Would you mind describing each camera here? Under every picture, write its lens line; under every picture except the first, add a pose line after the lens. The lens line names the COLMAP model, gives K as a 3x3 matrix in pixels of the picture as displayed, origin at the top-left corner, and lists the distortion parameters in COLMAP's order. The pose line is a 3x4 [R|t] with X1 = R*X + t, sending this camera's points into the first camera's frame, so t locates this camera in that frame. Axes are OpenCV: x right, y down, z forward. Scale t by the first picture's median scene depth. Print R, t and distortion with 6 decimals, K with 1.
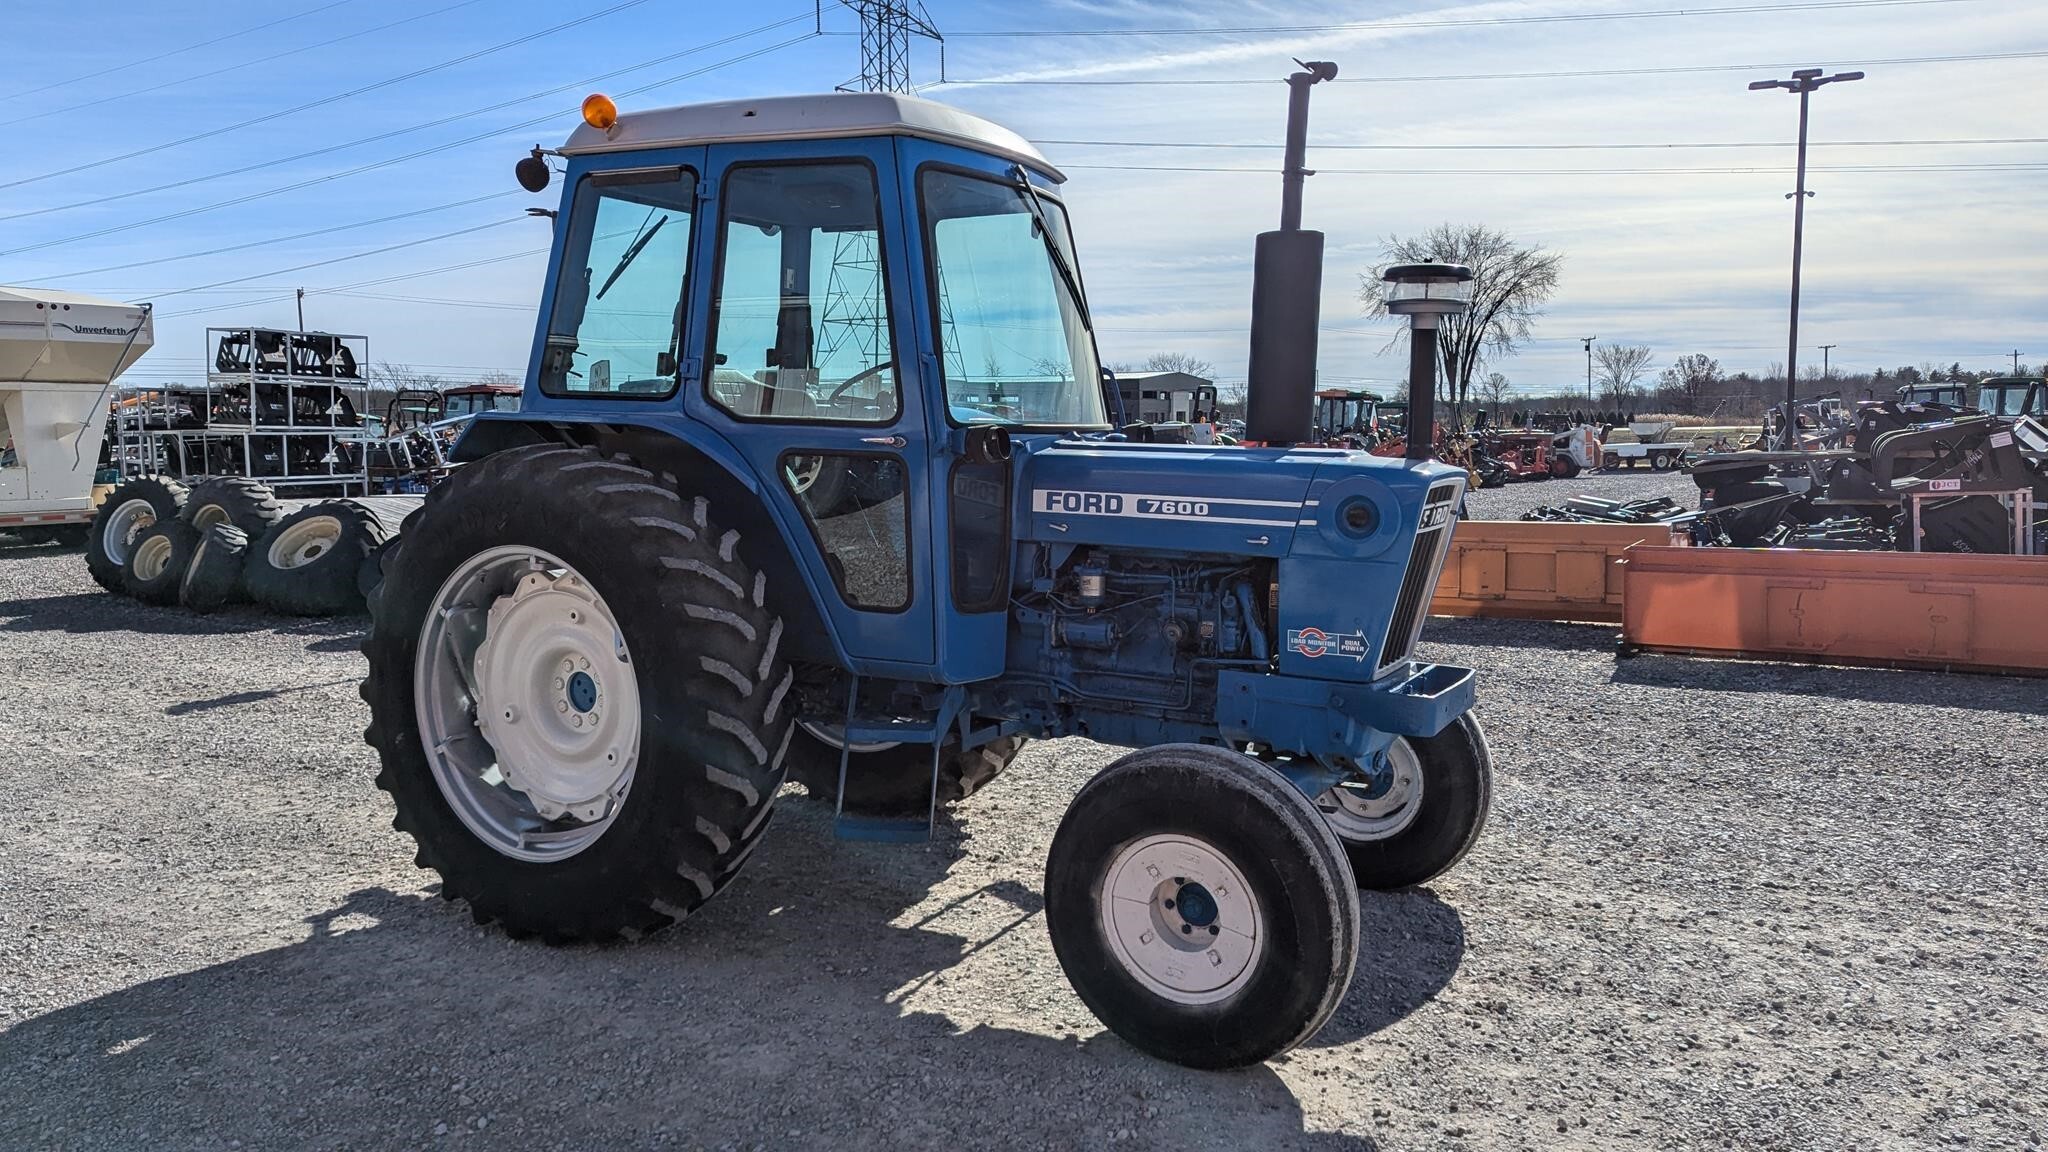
lens RADIAL K [[1428.0, 0, 1009.3], [0, 1428.0, 547.2], [0, 0, 1]] dist [0.075419, -0.072166]
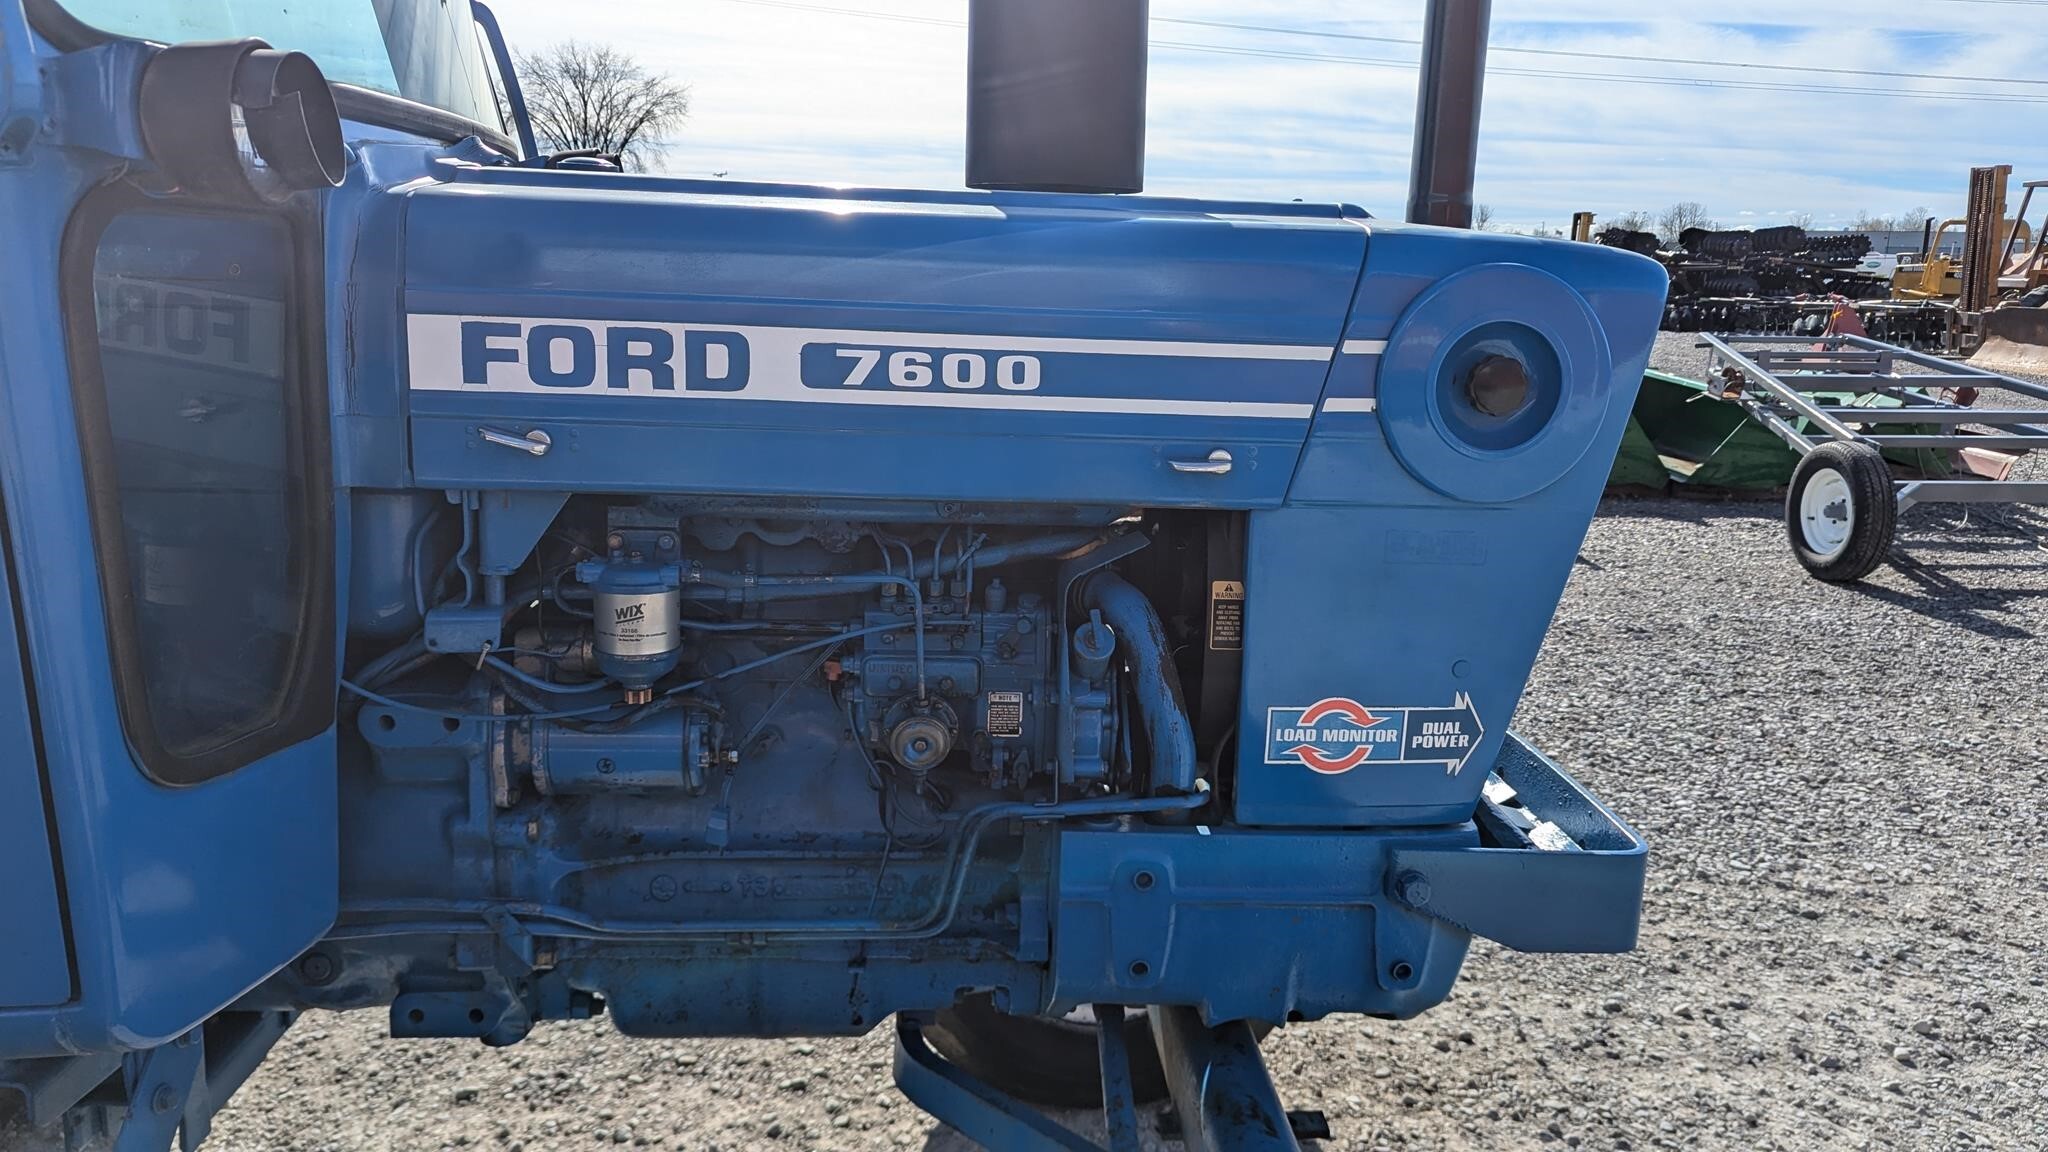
lens RADIAL K [[1428.0, 0, 1009.3], [0, 1428.0, 547.2], [0, 0, 1]] dist [0.075419, -0.072166]
pose [[0.833623, -0.093036, 0.544443, -0.046424], [0.031685, 0.992143, 0.121027, -0.025320], [-0.551425, -0.083640, 0.830021, 0.692112]]
